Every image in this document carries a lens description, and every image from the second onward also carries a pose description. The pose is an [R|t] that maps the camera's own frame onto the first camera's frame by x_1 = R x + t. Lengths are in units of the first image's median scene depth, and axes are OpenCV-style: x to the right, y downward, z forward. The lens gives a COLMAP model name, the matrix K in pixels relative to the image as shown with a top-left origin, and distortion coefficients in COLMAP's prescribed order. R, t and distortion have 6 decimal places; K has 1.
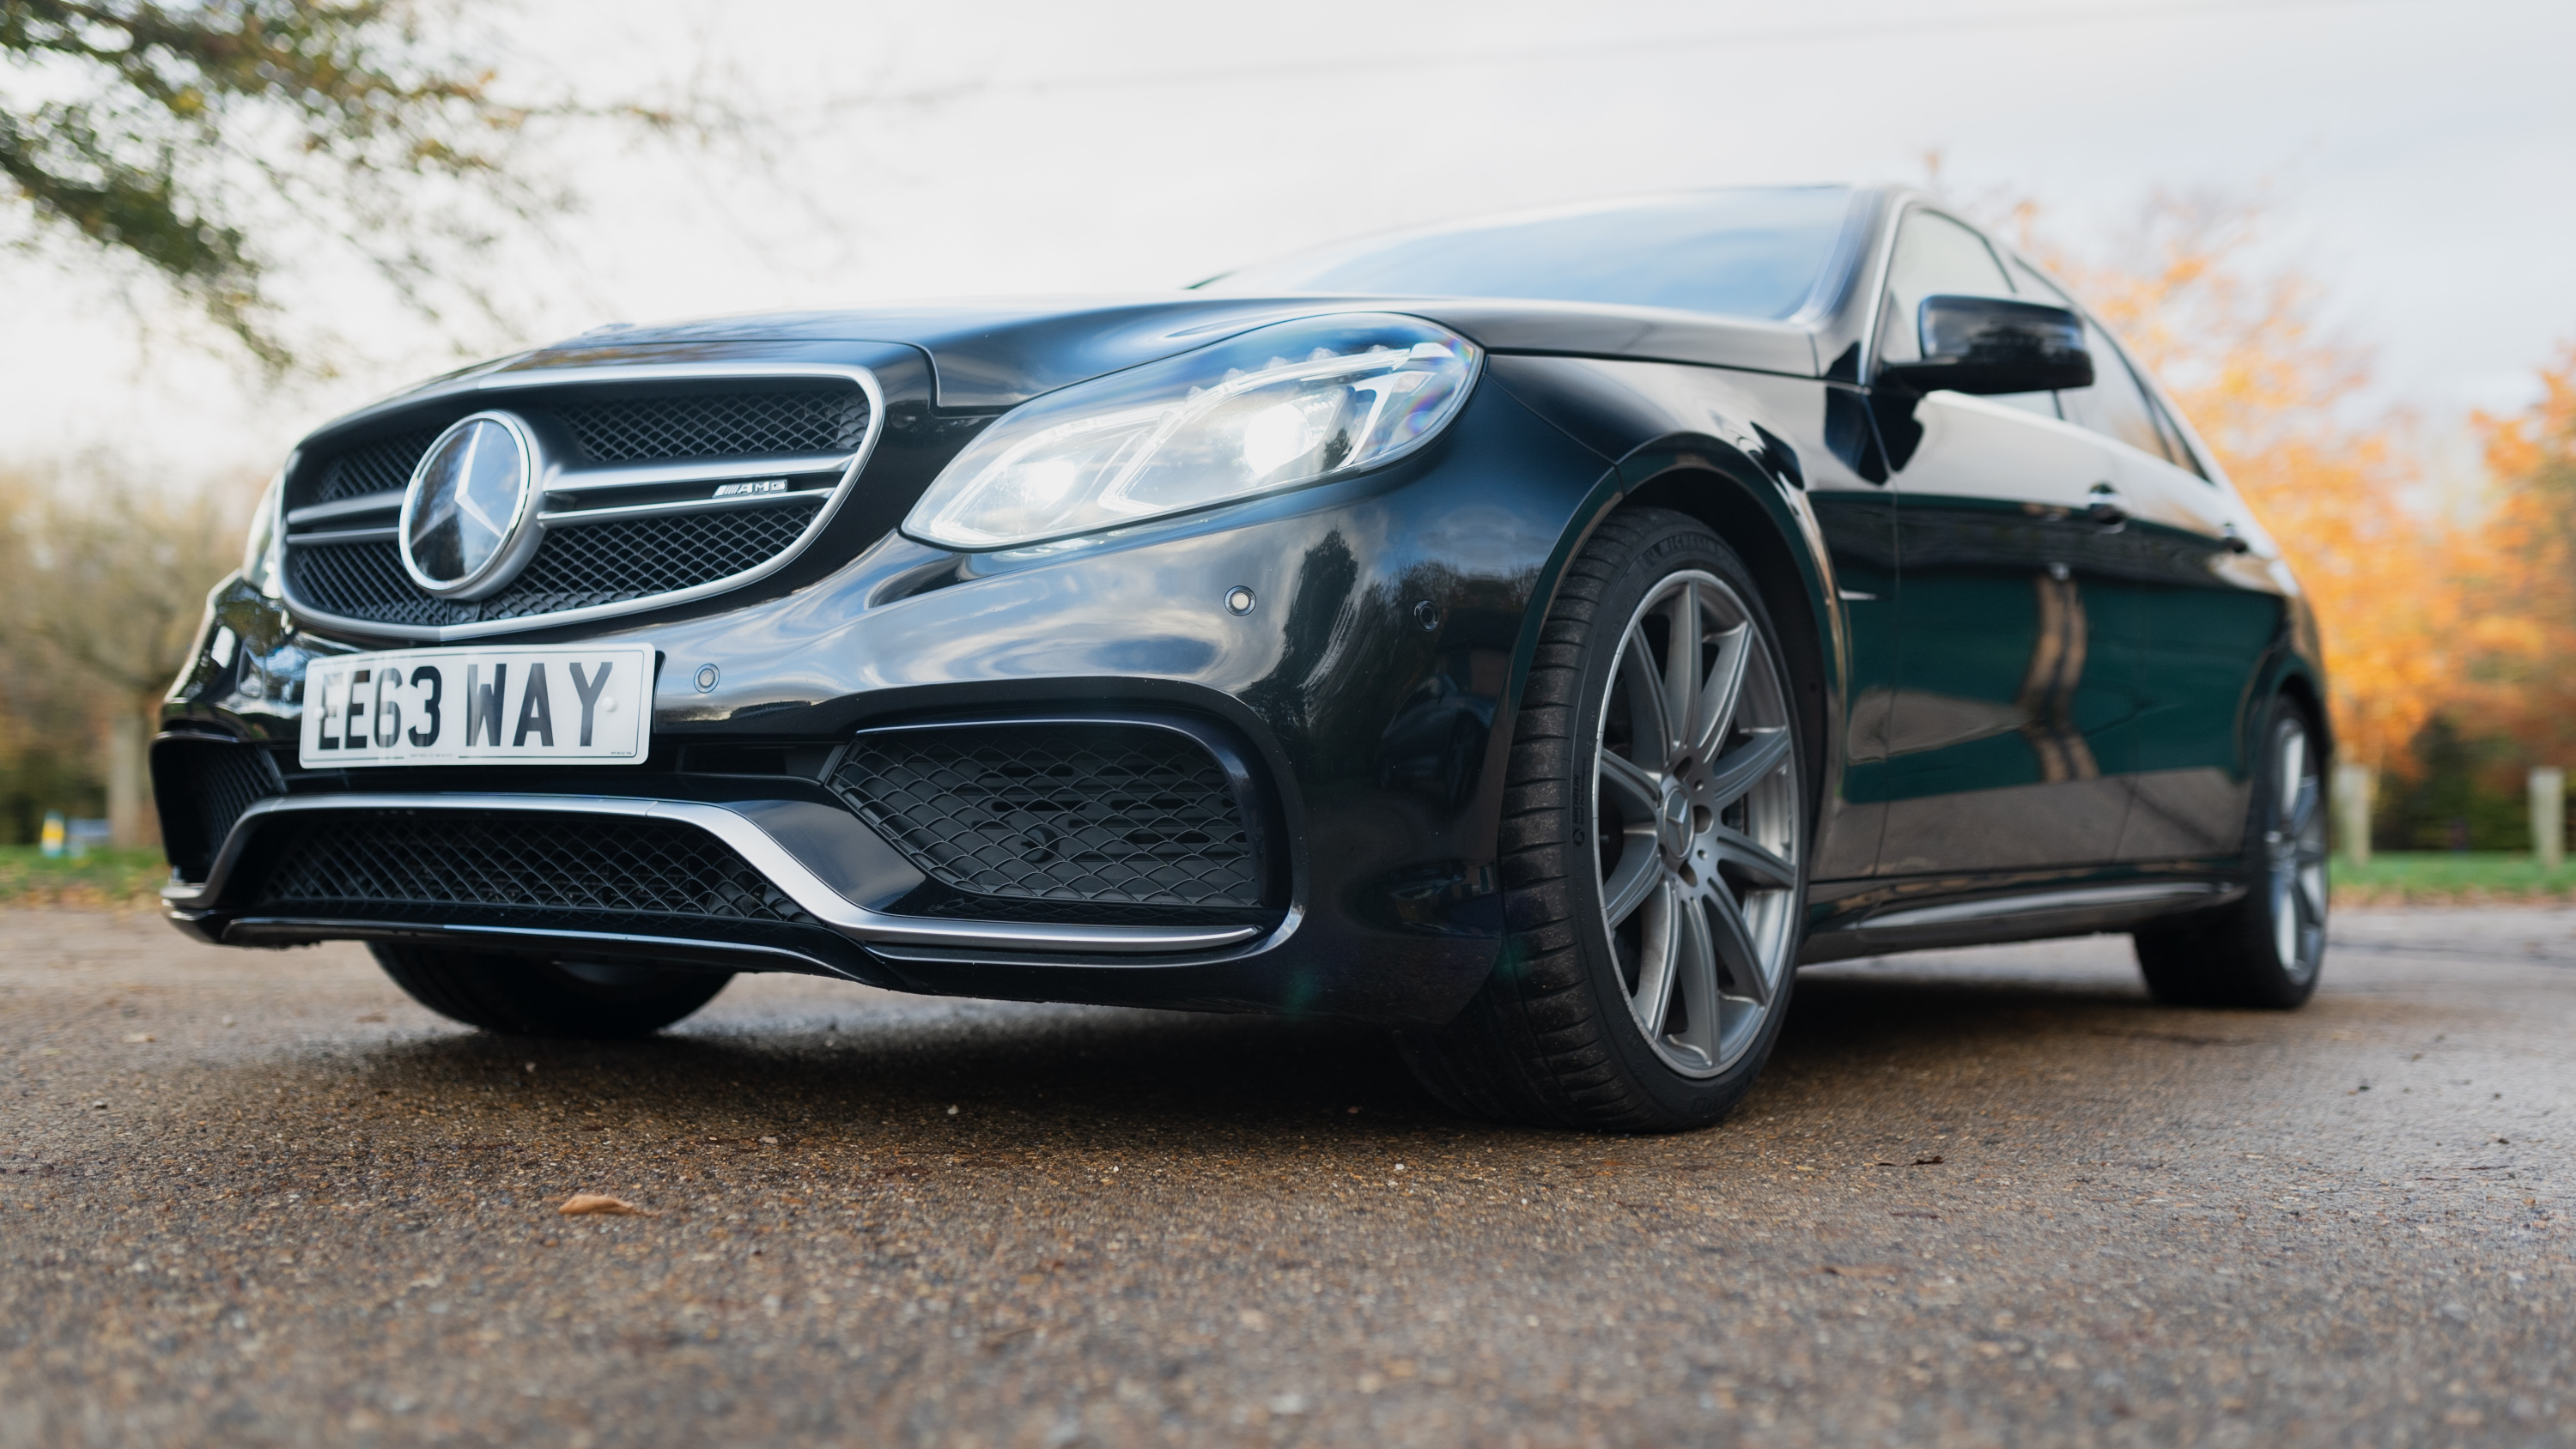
lens RADIAL K [[2476.5, 0, 1311.5], [0, 2476.5, 707.0], [0, 0, 1]] dist [0.012769, 0.000000]
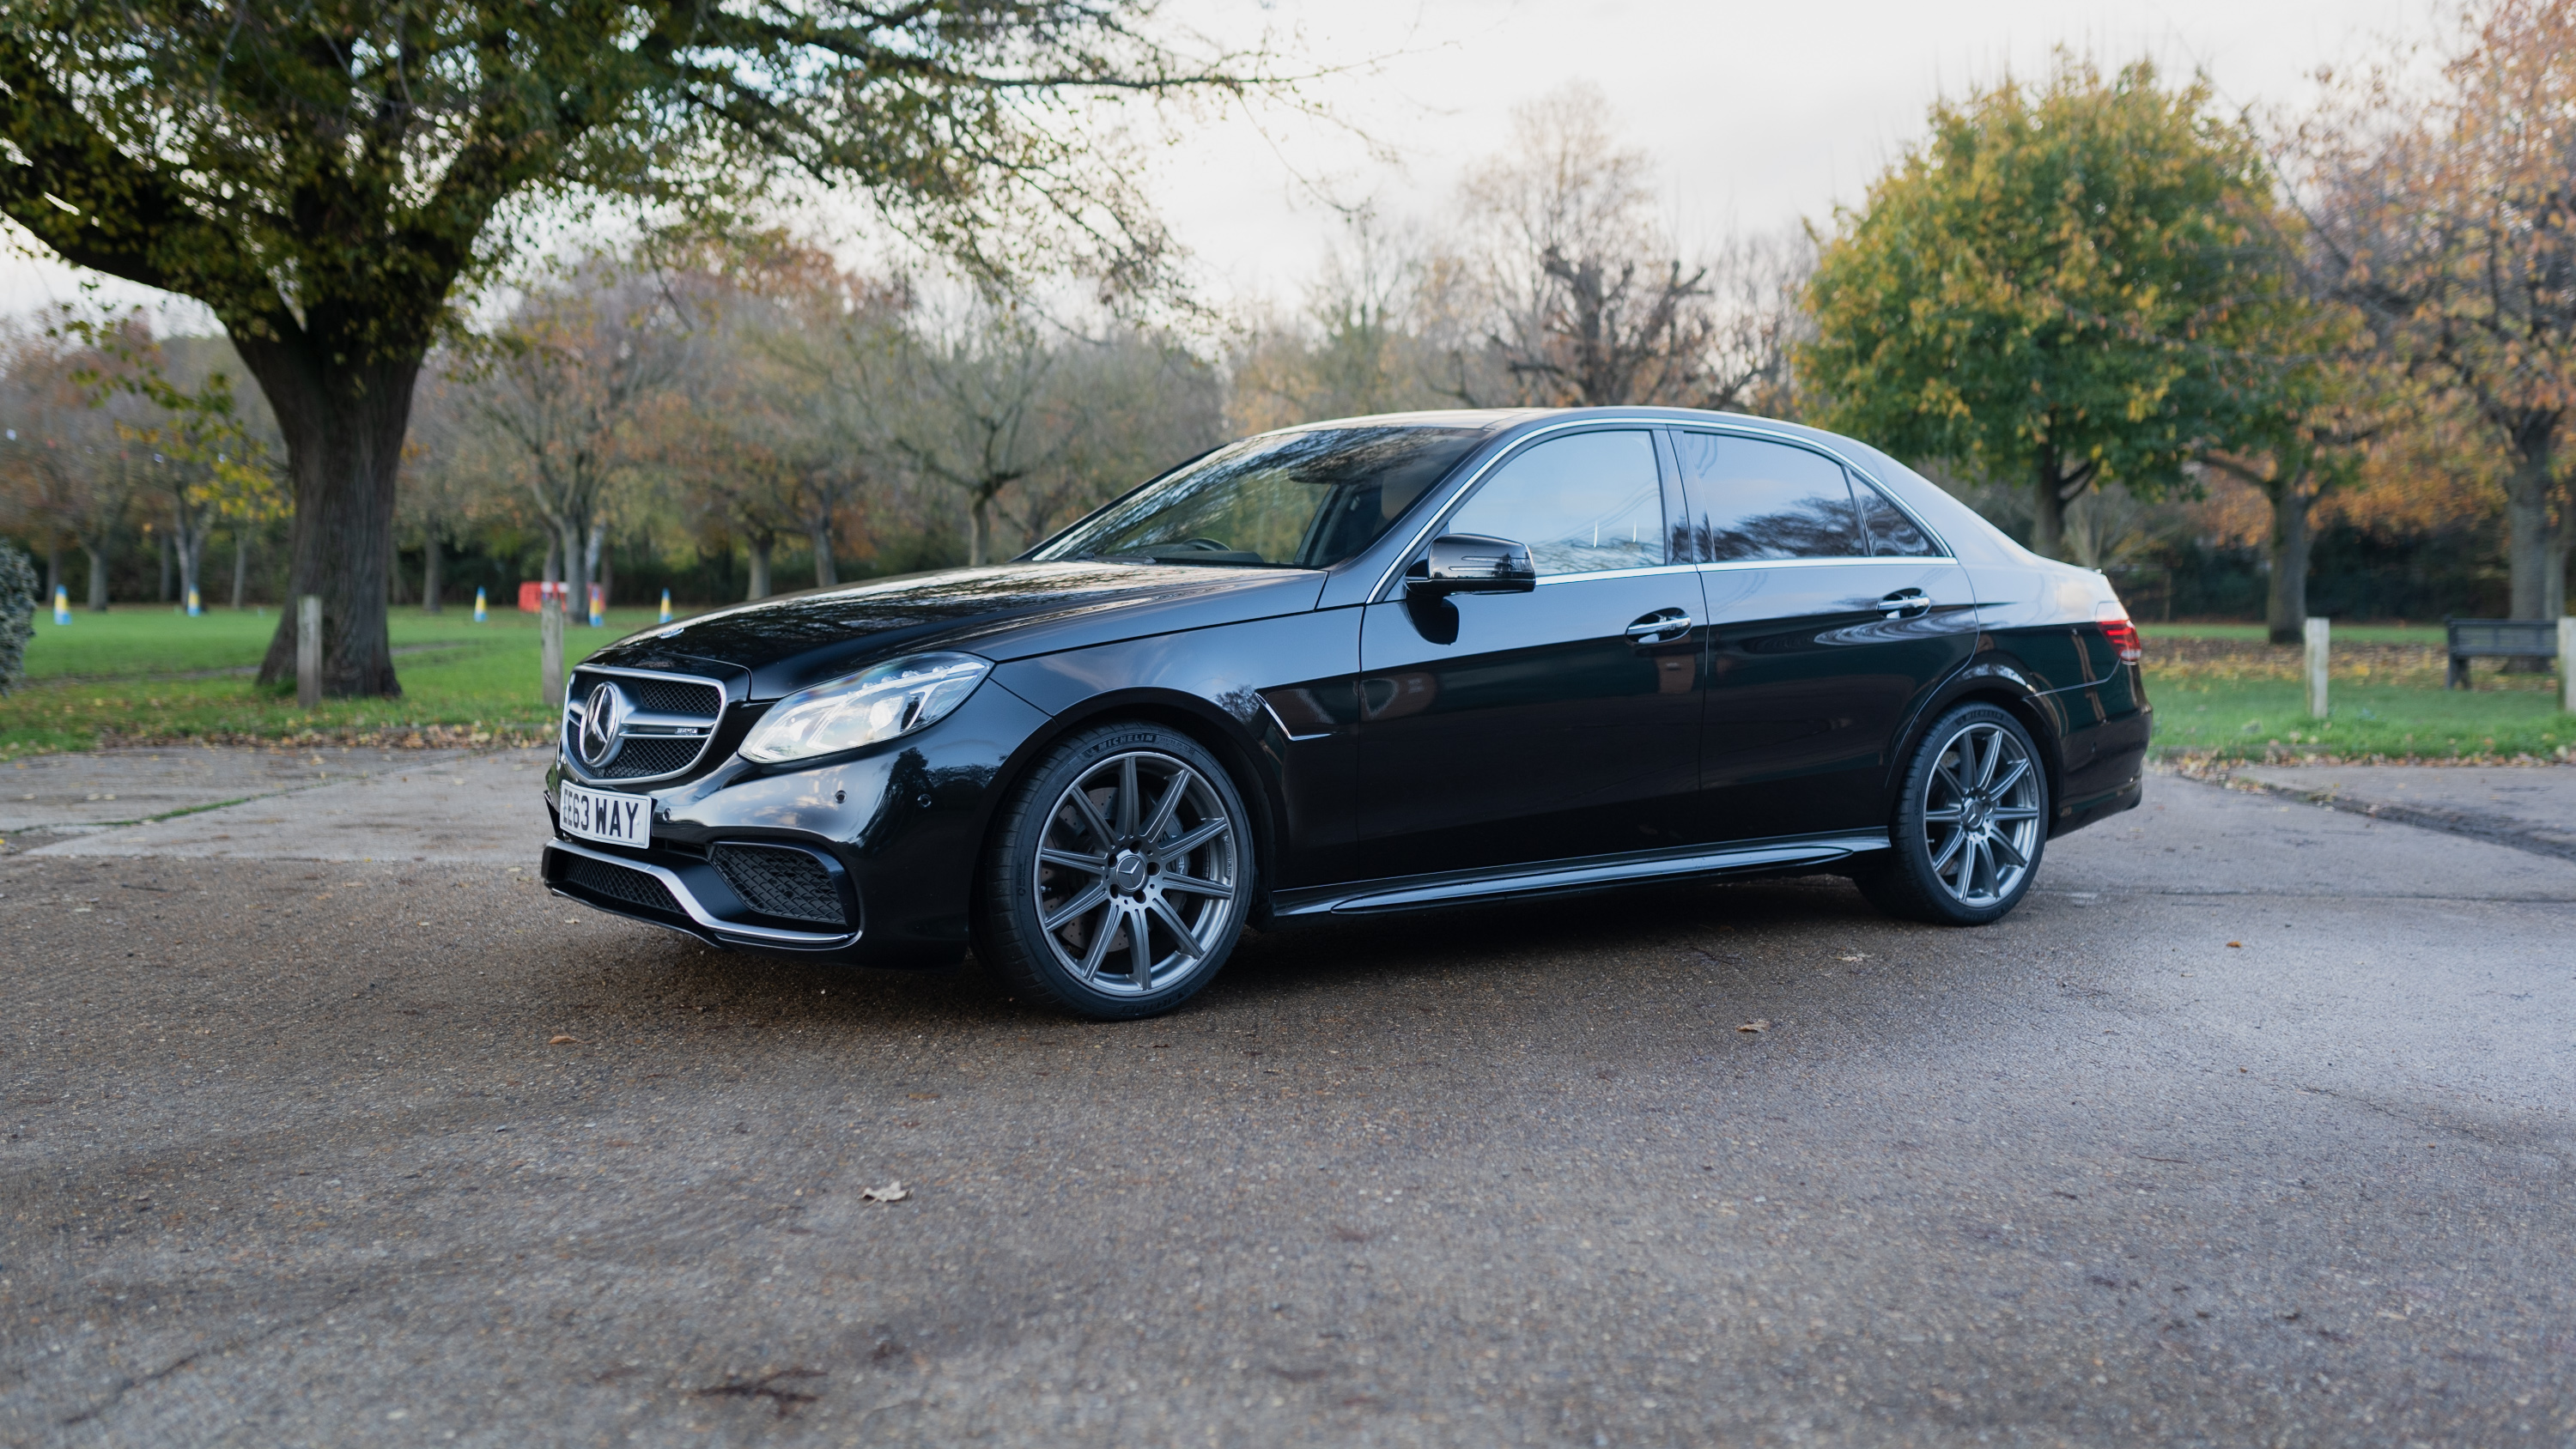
lens RADIAL K [[2476.5, 0, 1295.1], [0, 2476.5, 719.4], [0, 0, 1]] dist [0.012769, 0.000000]
pose [[0.942550, 0.017301, -0.333615, 1.053295], [0.018763, 0.994340, 0.104576, -0.321017], [0.333536, -0.104828, 0.936891, -0.953993]]
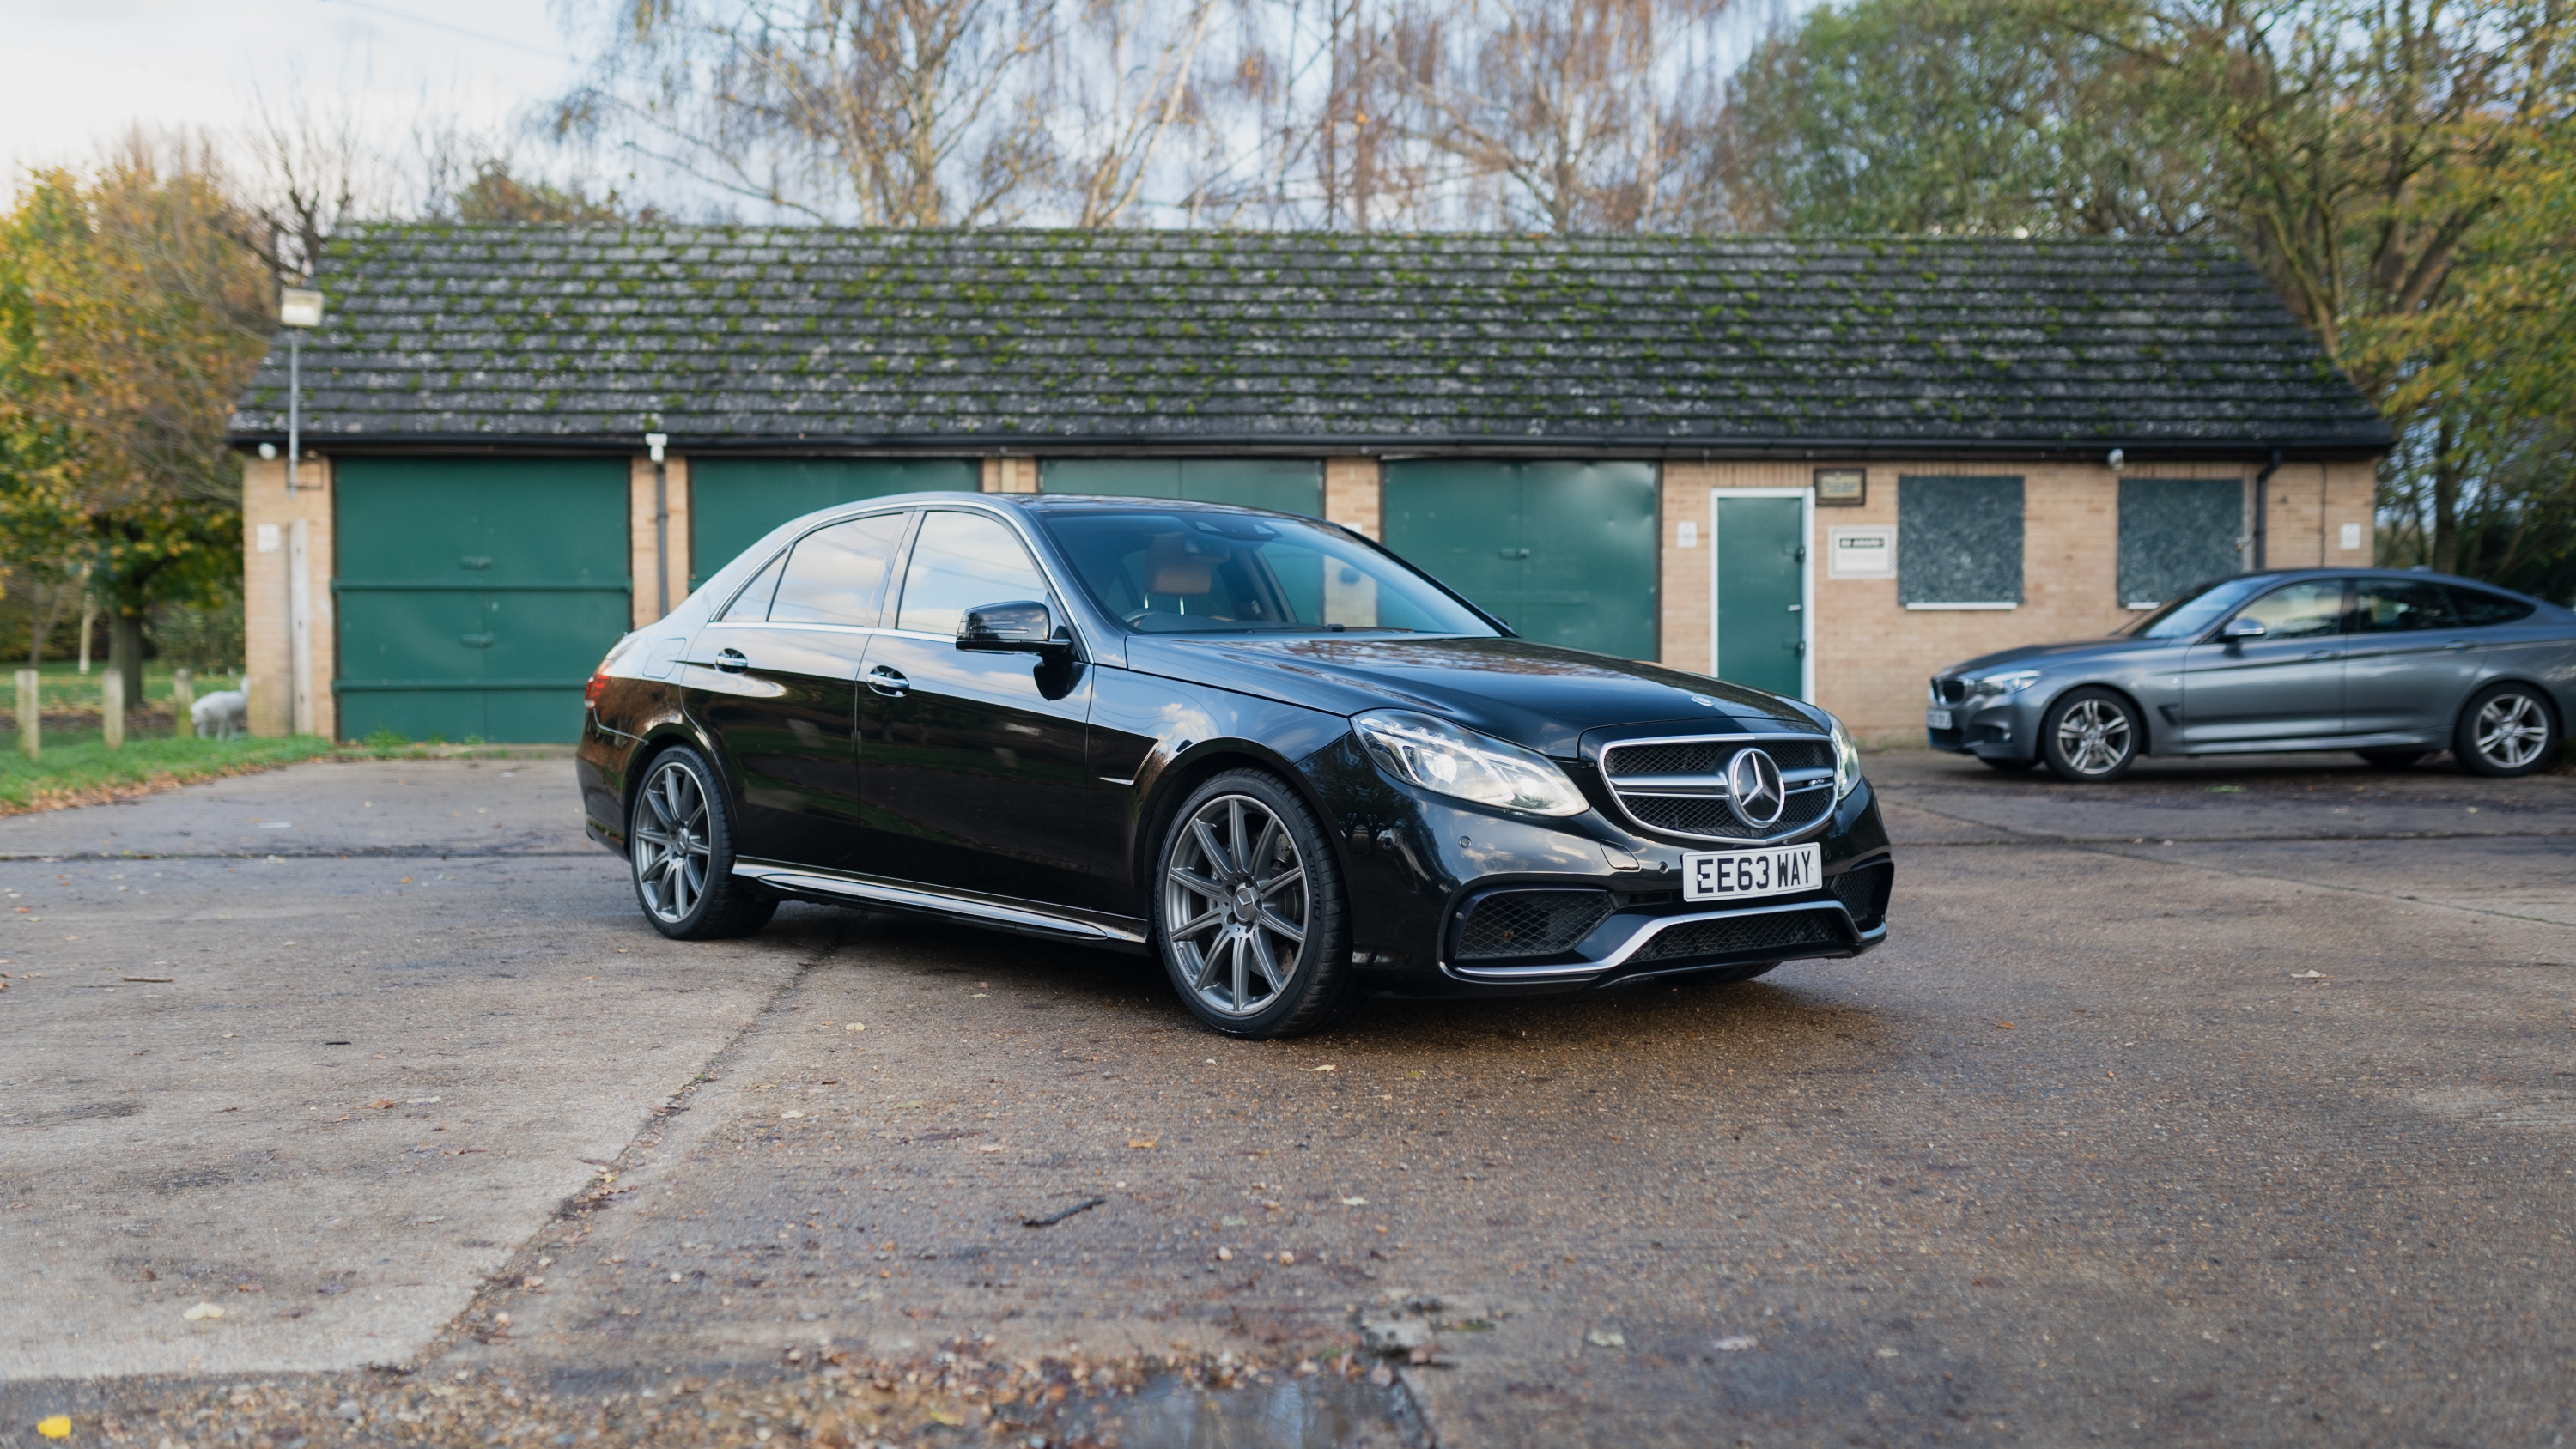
lens RADIAL K [[2476.5, 0, 1292.4], [0, 2476.5, 720.8], [0, 0, 1]] dist [0.012769, 0.000000]
pose [[0.264240, -0.034880, 0.963826, -2.852872], [-0.050362, 0.997483, 0.049905, -0.249956], [-0.963141, -0.061728, 0.261818, 0.824524]]
